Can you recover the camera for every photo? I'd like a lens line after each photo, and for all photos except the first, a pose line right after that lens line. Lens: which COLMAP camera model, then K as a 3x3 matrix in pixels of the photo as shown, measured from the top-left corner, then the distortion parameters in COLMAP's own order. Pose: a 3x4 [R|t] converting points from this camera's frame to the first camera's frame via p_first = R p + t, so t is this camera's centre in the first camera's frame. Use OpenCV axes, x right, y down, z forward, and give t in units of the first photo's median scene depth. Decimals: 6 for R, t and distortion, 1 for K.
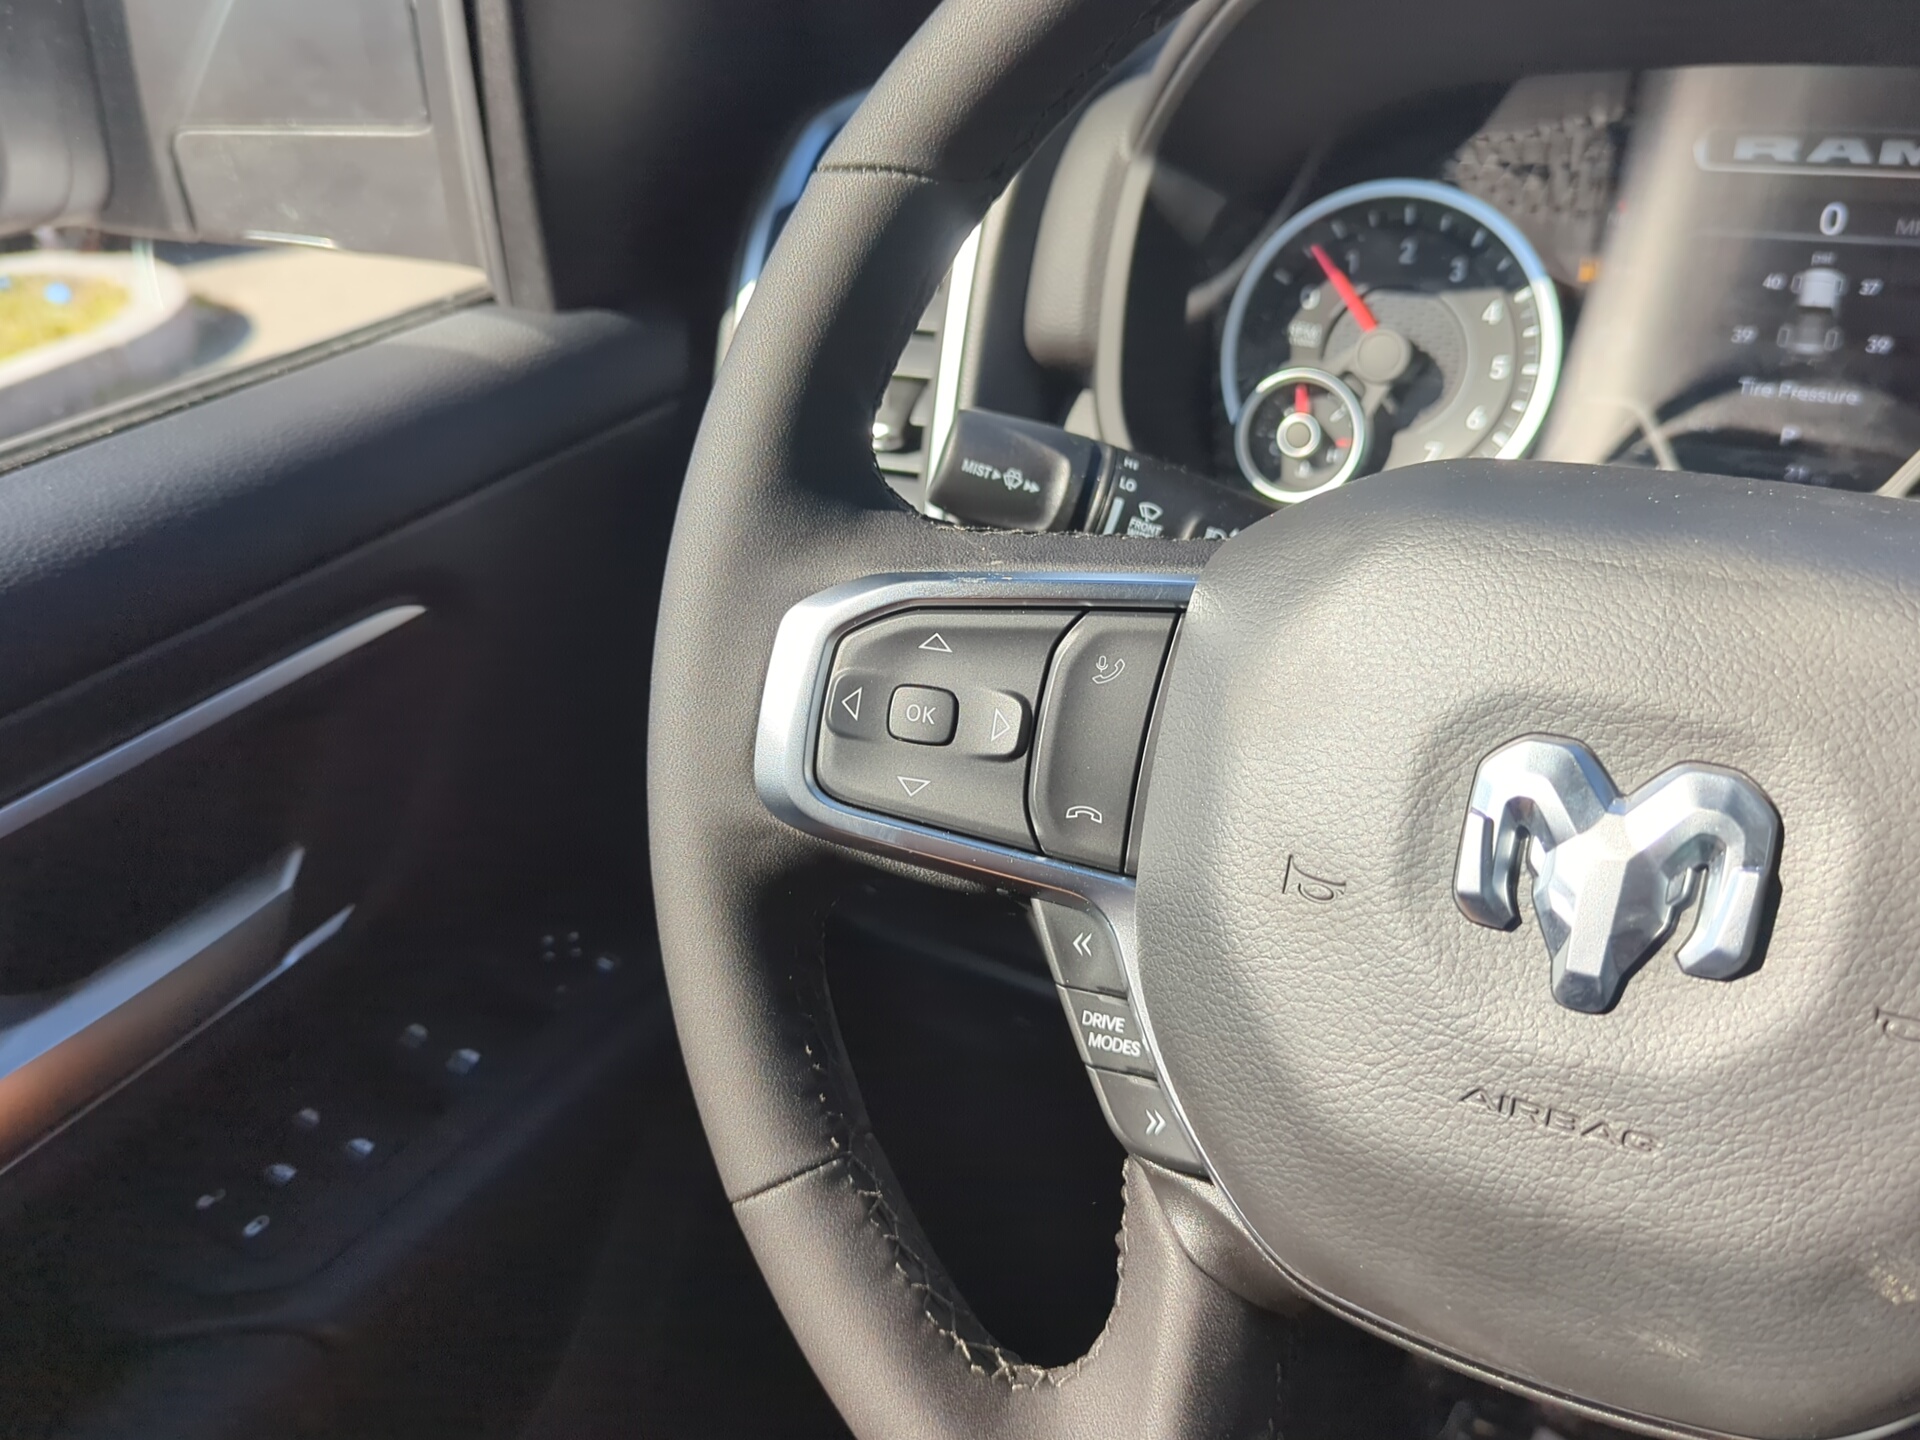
lens RADIAL K [[1733.0, 0, 973.0], [0, 1733.0, 704.3], [0, 0, 1]] dist [0.015404, -0.011501]
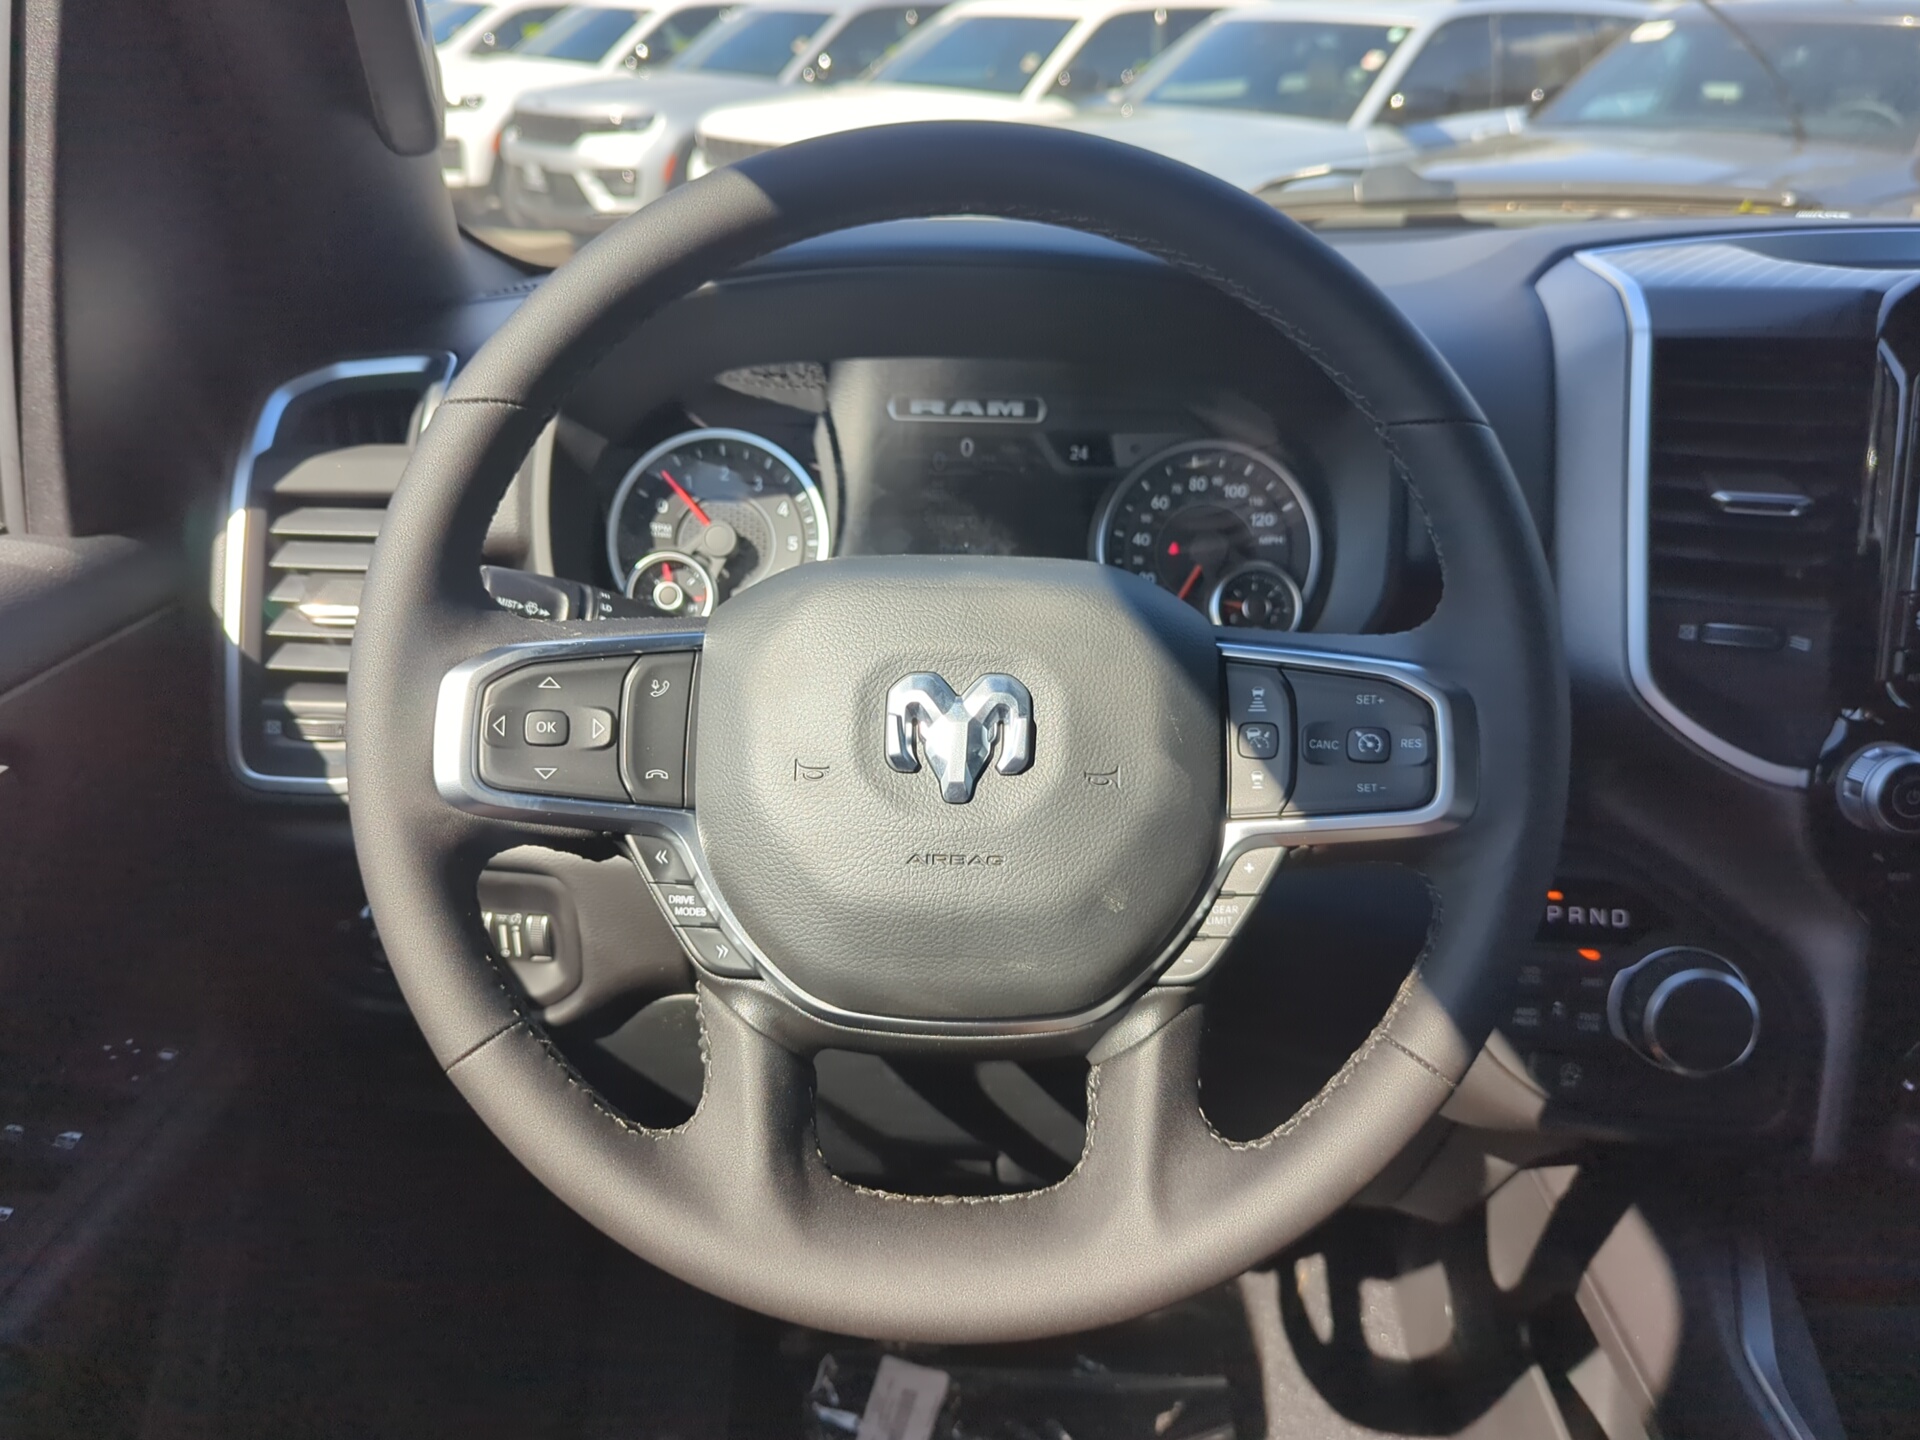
lens RADIAL K [[1563.1, 0, 981.0], [0, 1563.1, 709.1], [0, 0, 1]] dist [0.056750, -0.049927]
pose [[0.878652, -0.092634, 0.468391, -0.249571], [0.160404, 0.981253, -0.106837, 0.146975], [-0.449713, 0.169004, 0.877038, -0.328344]]
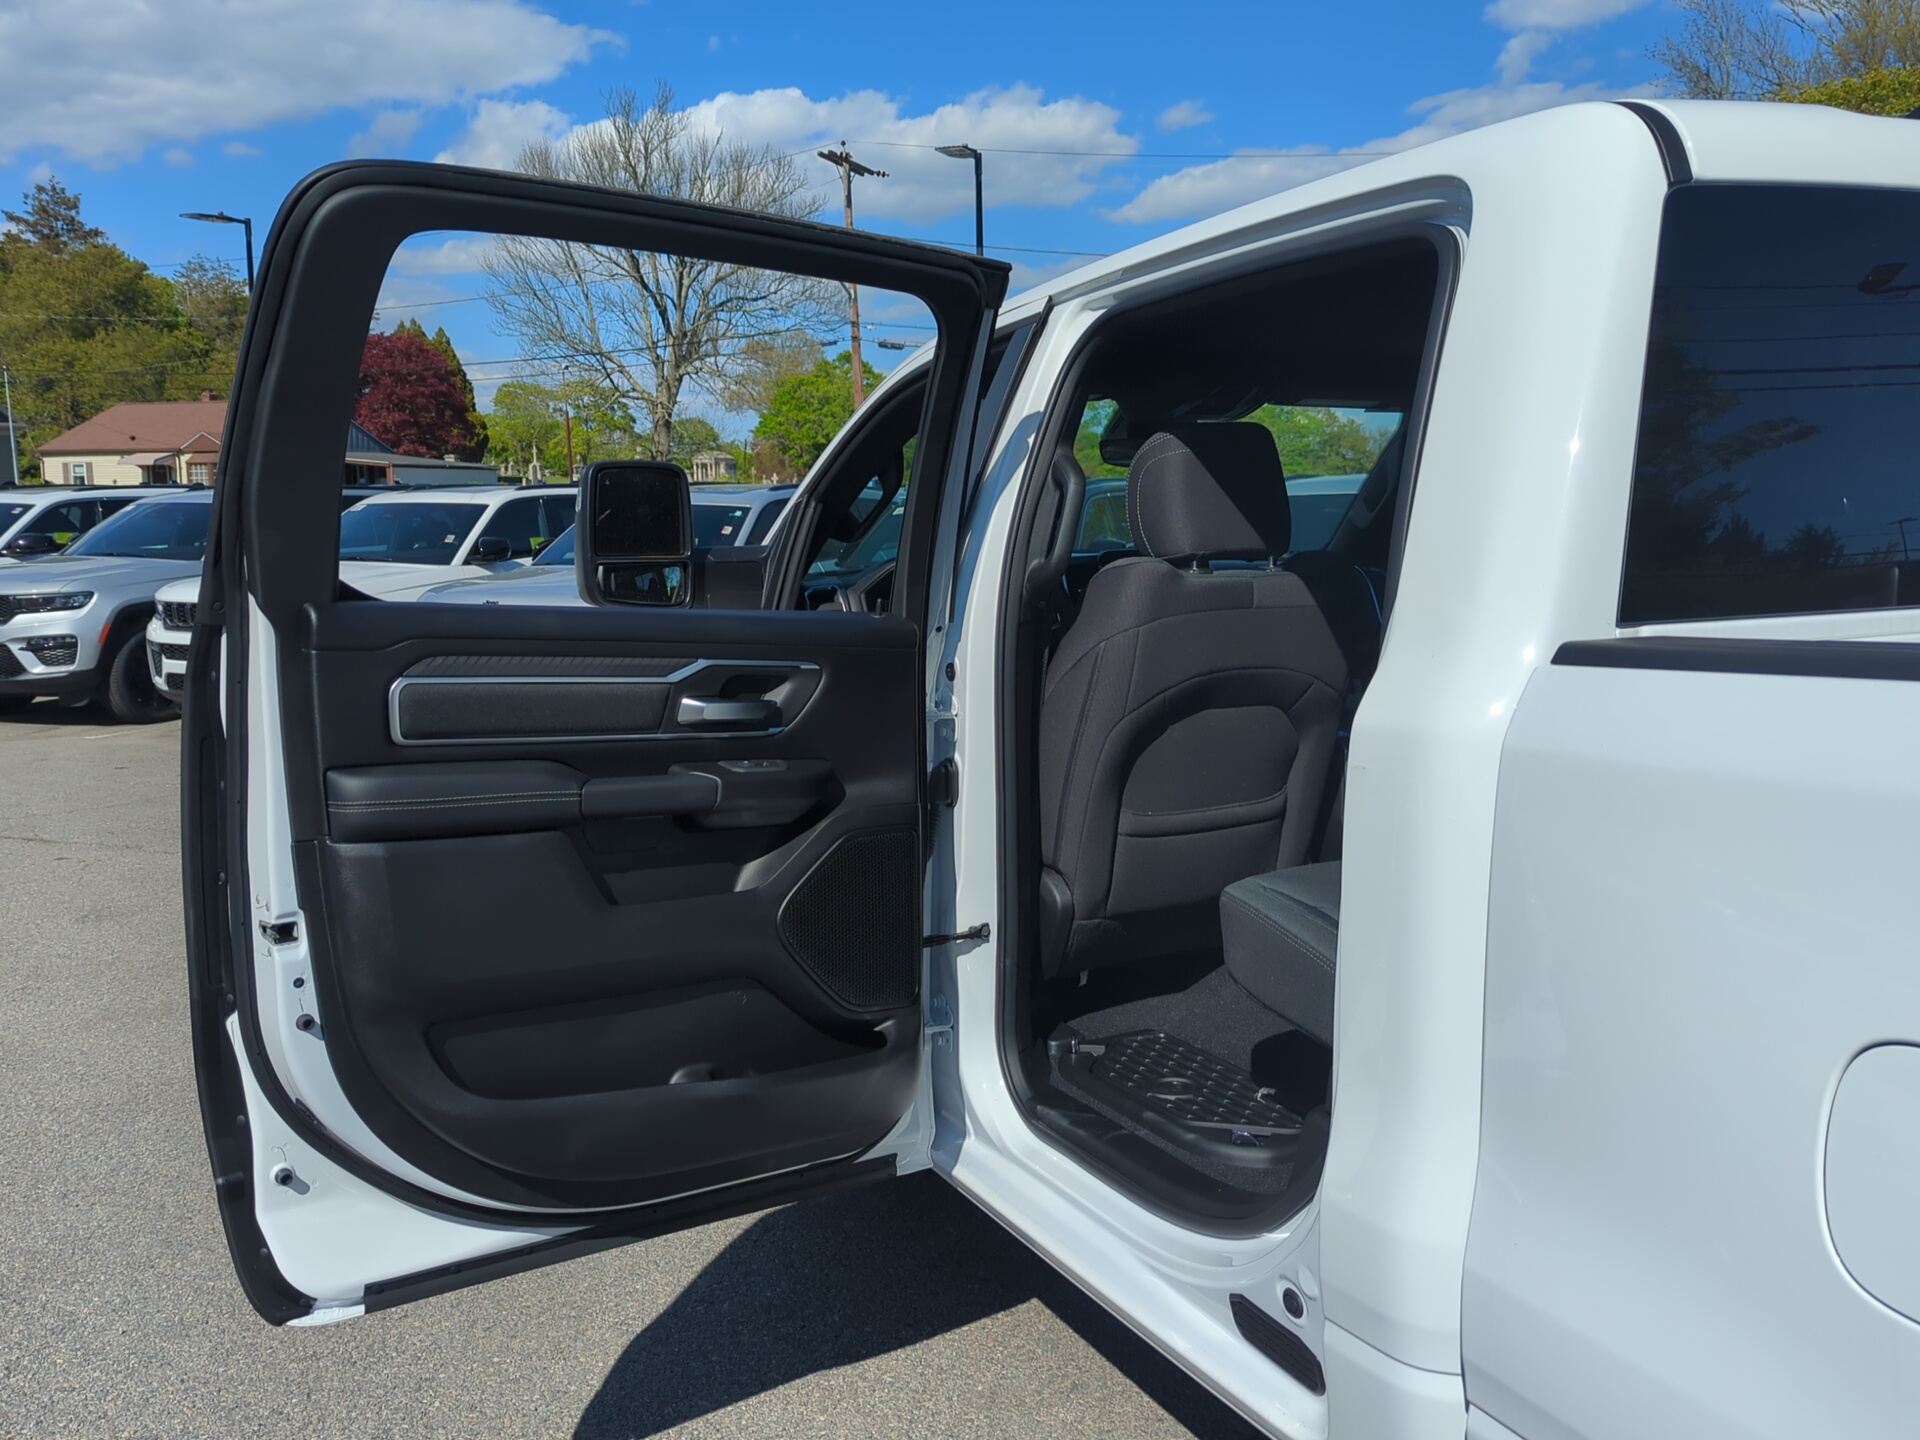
lens RADIAL K [[1563.1, 0, 988.5], [0, 1563.1, 709.2], [0, 0, 1]] dist [0.056750, -0.049927]
pose [[0.571306, -0.021549, 0.820454, -5.247335], [0.383221, 0.890997, -0.243447, 2.005269], [-0.725776, 0.453498, 0.517290, -2.654889]]
